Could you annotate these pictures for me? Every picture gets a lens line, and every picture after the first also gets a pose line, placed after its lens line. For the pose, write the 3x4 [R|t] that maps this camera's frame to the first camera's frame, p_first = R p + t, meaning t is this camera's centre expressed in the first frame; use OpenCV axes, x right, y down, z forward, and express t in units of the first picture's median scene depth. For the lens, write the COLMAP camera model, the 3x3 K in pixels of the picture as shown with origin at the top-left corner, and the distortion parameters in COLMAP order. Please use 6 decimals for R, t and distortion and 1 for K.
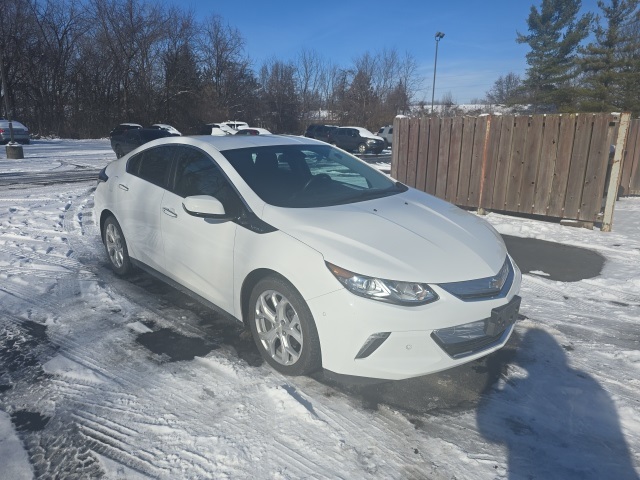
lens RADIAL K [[430.8, 0, 320.0], [0, 430.8, 240.0], [0, 0, 1]] dist [0.040853, -0.035662]
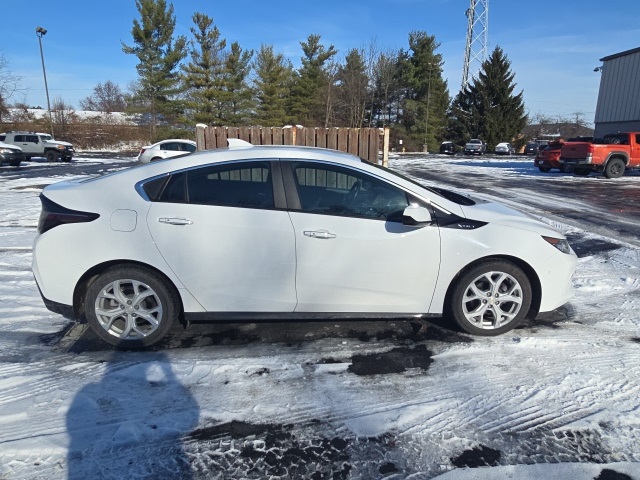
lens RADIAL K [[426.4, 0, 320.8], [0, 426.4, 244.3], [0, 0, 1]] dist [0.001052, -0.000144]
pose [[0.644067, -0.184516, 0.742382, -0.851677], [0.186333, 0.979085, 0.081691, -0.098423], [-0.741928, 0.085715, 0.664978, 0.347411]]
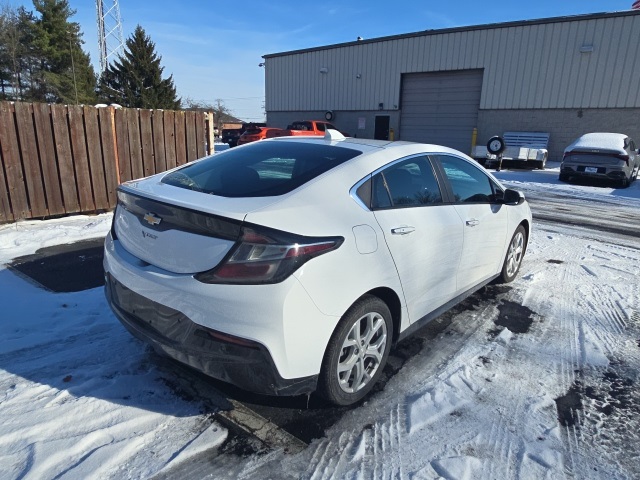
lens RADIAL K [[426.4, 0, 320.8], [0, 426.4, 244.3], [0, 0, 1]] dist [0.001052, -0.000144]
pose [[-0.091777, -0.269777, 0.958539, -1.052475], [0.215637, 0.934376, 0.283623, -0.307218], [-0.972151, 0.232727, -0.027581, 1.156263]]
